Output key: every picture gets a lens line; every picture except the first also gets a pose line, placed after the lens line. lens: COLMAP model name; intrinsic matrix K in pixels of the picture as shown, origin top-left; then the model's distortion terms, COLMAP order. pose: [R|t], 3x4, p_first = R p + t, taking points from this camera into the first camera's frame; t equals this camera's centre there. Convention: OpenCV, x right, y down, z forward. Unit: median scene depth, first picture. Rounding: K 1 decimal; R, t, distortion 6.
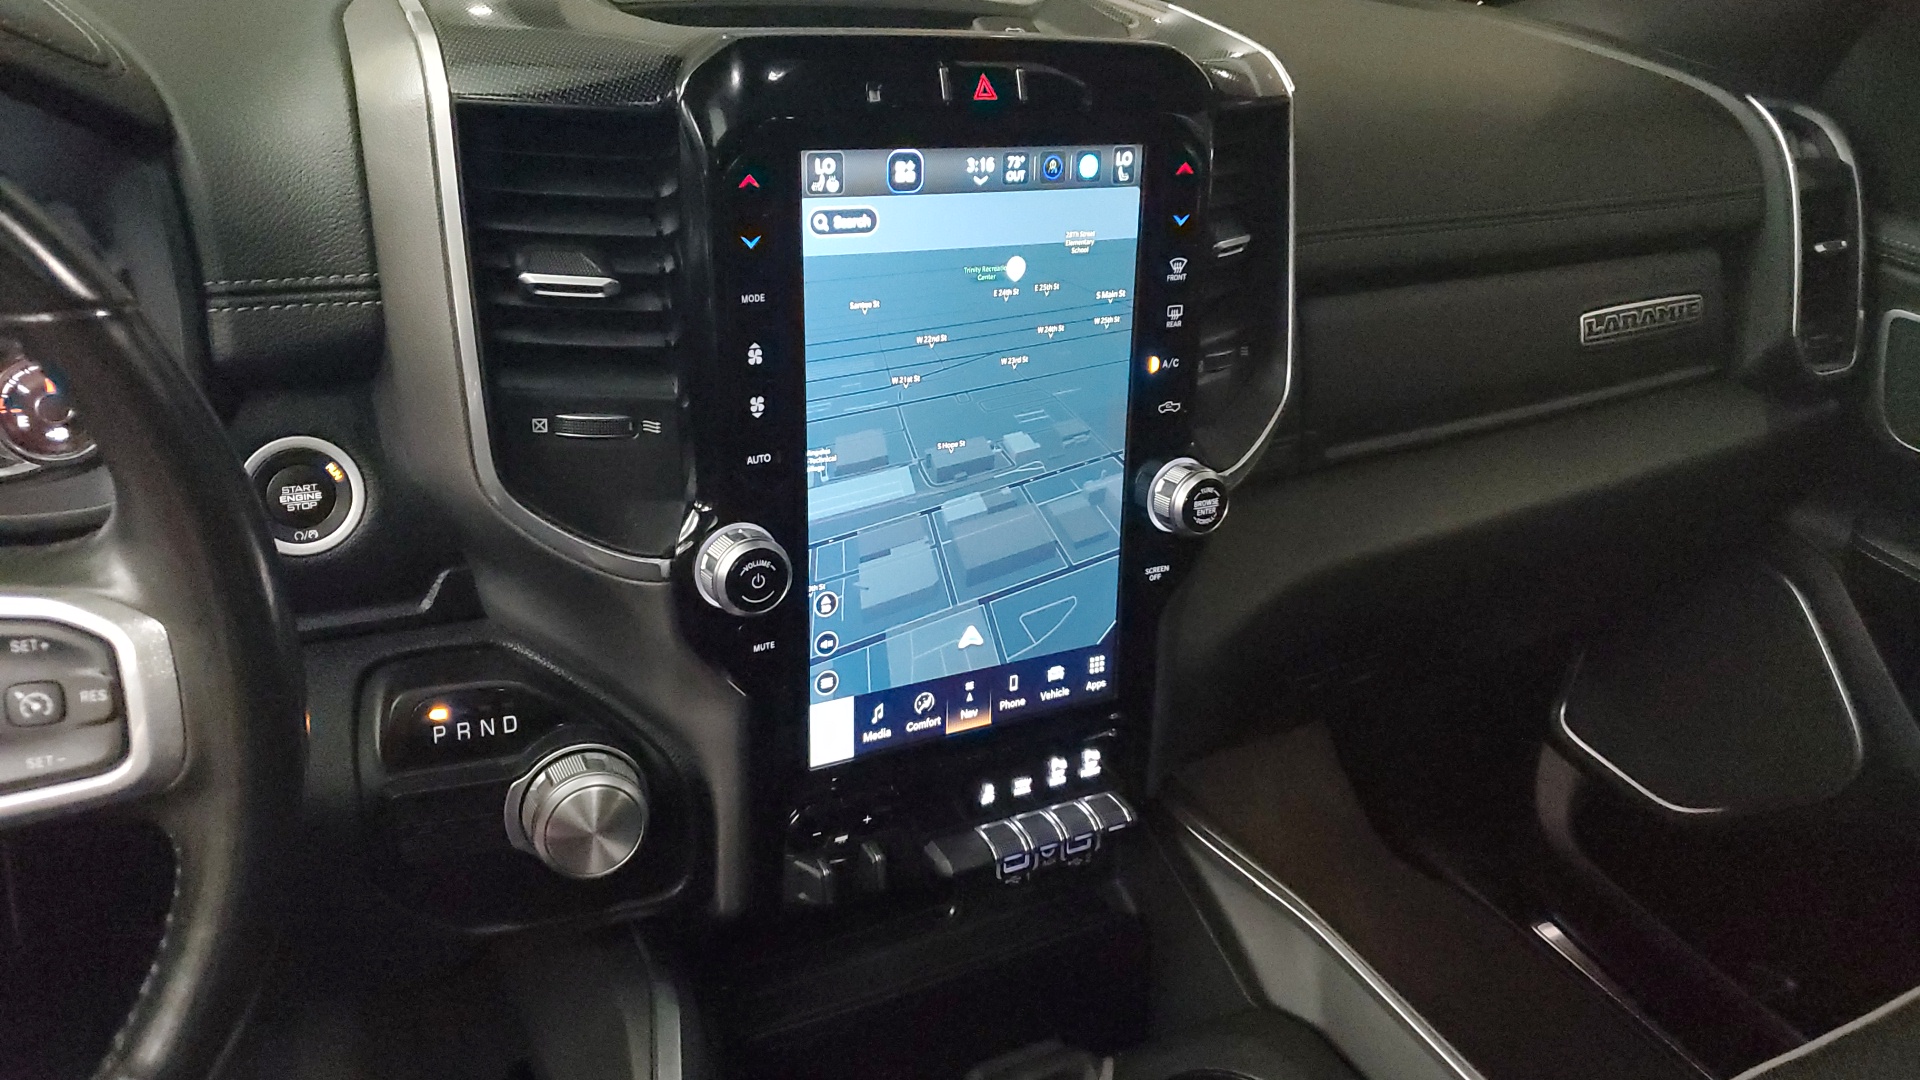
lens RADIAL K [[1469.8, 0, 947.4], [0, 1469.8, 533.4], [0, 0, 1]] dist [0.185261, -0.364638]
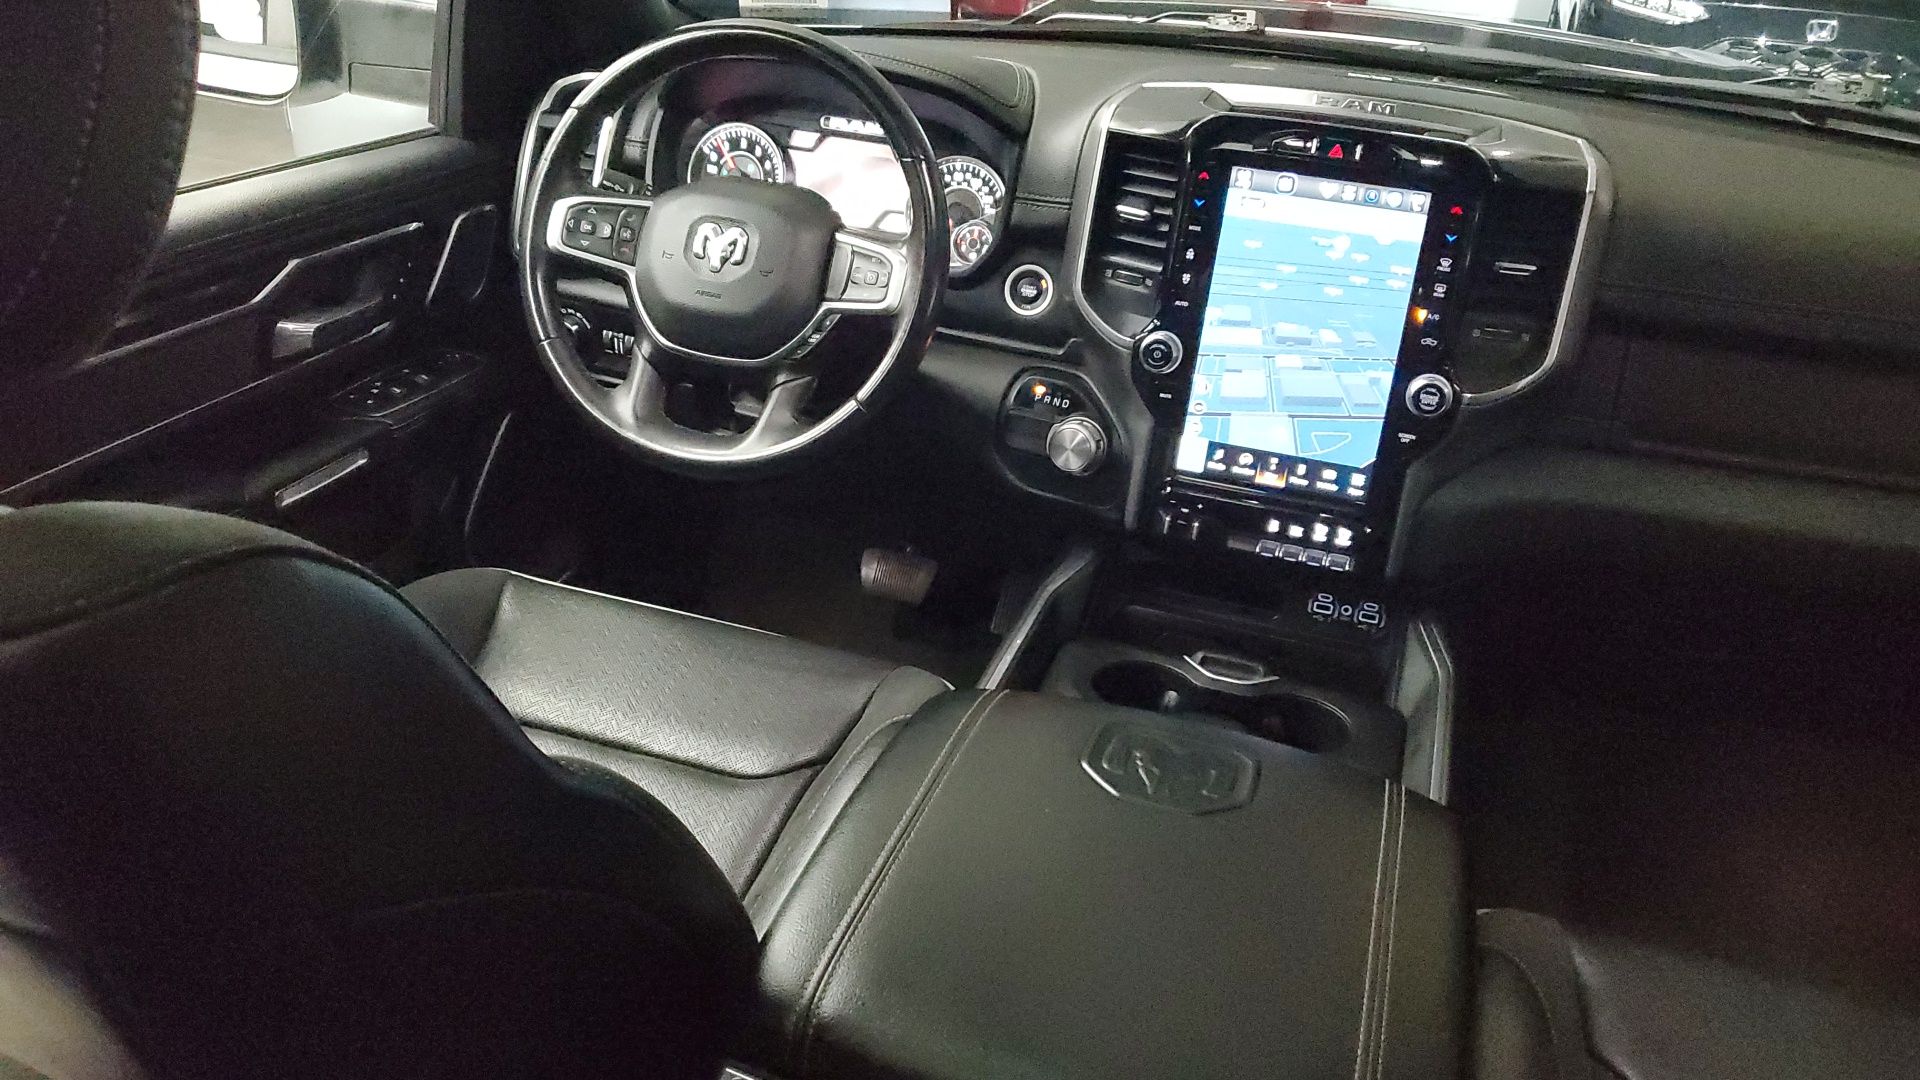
lens RADIAL K [[1468.0, 0, 960.0], [0, 1468.0, 540.0], [0, 0, 1]] dist [0.198062, -0.706271]
pose [[0.670106, 0.261091, -0.694831, 1.218467], [-0.339863, 0.940129, 0.025496, 0.321536], [0.659887, 0.219063, 0.718721, -0.680422]]
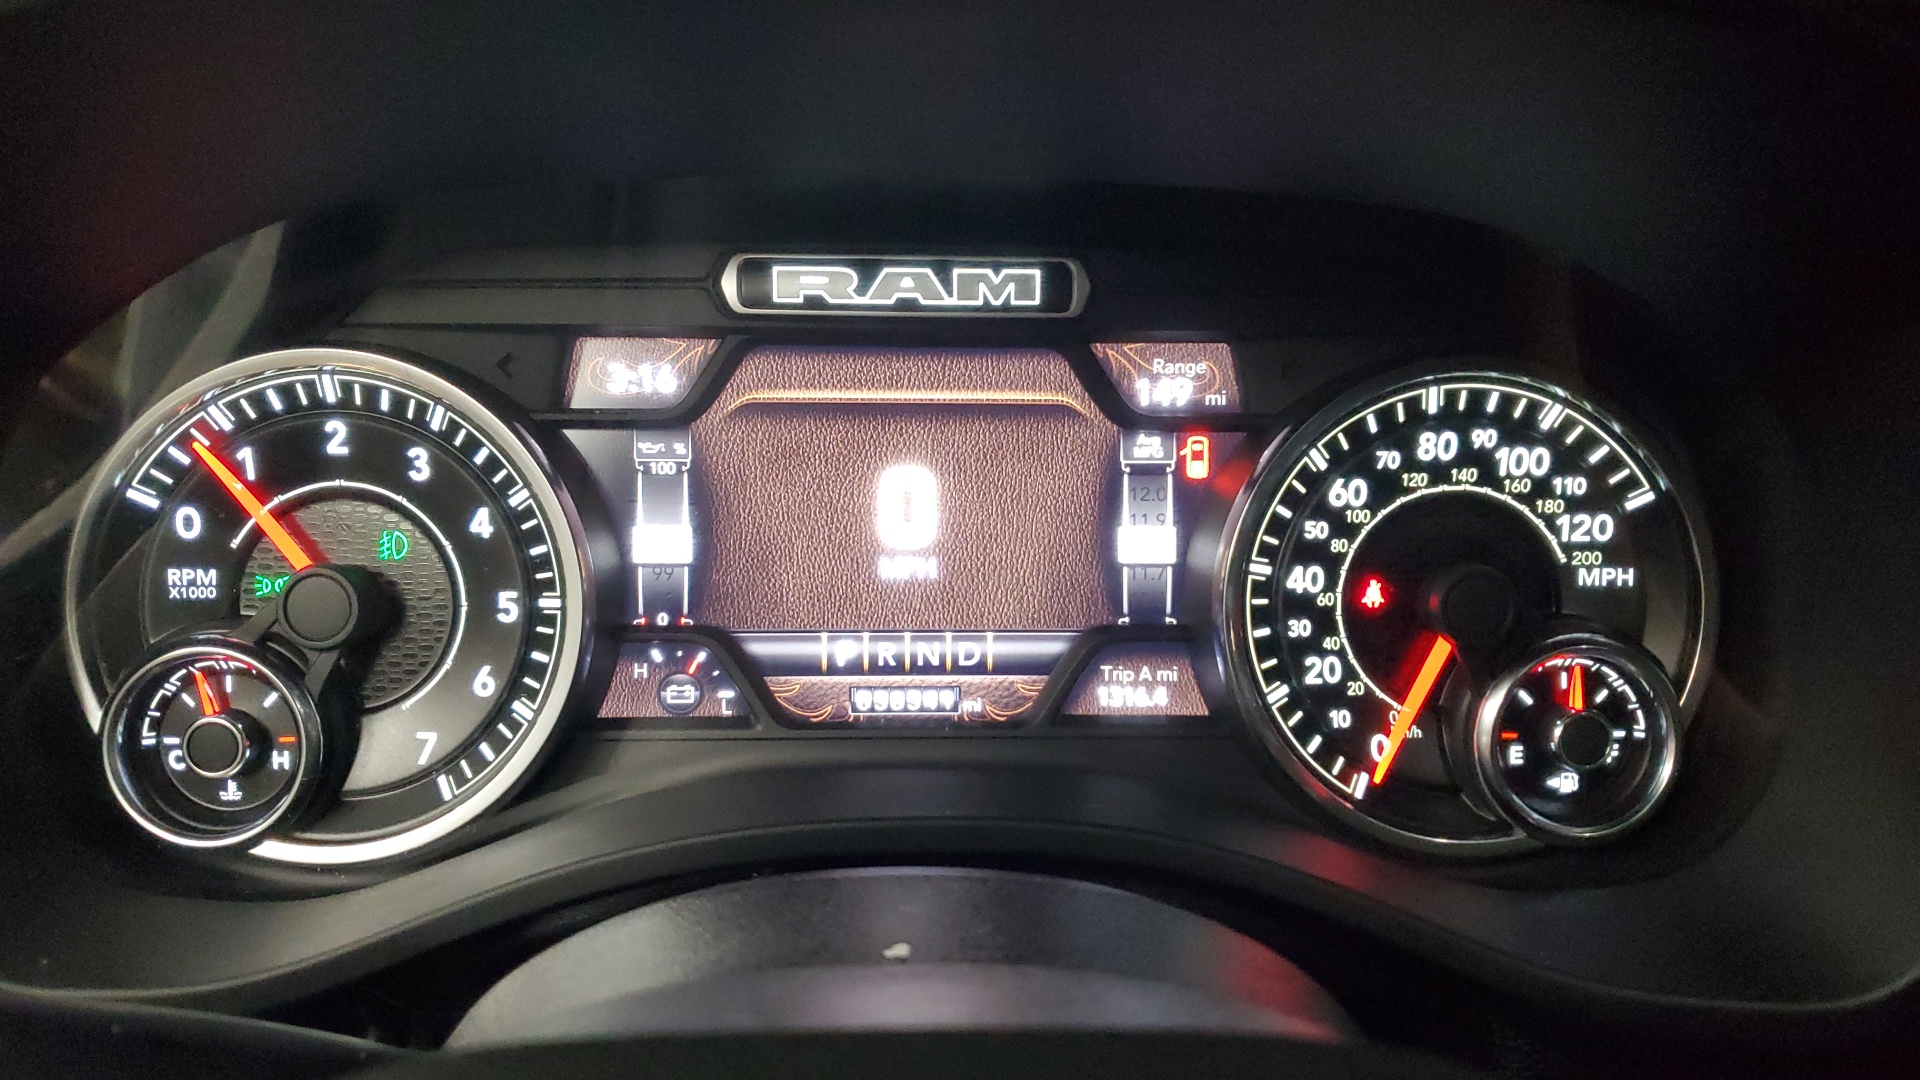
lens RADIAL K [[1501.6, 0, 960.0], [0, 1501.6, 540.0], [0, 0, 1]] dist [0.167623, -0.391432]
pose [[0.880336, 0.089124, -0.465903, -0.532249], [-0.138364, 0.987724, -0.072498, -0.082581], [0.453722, 0.128287, 0.881861, 0.388672]]
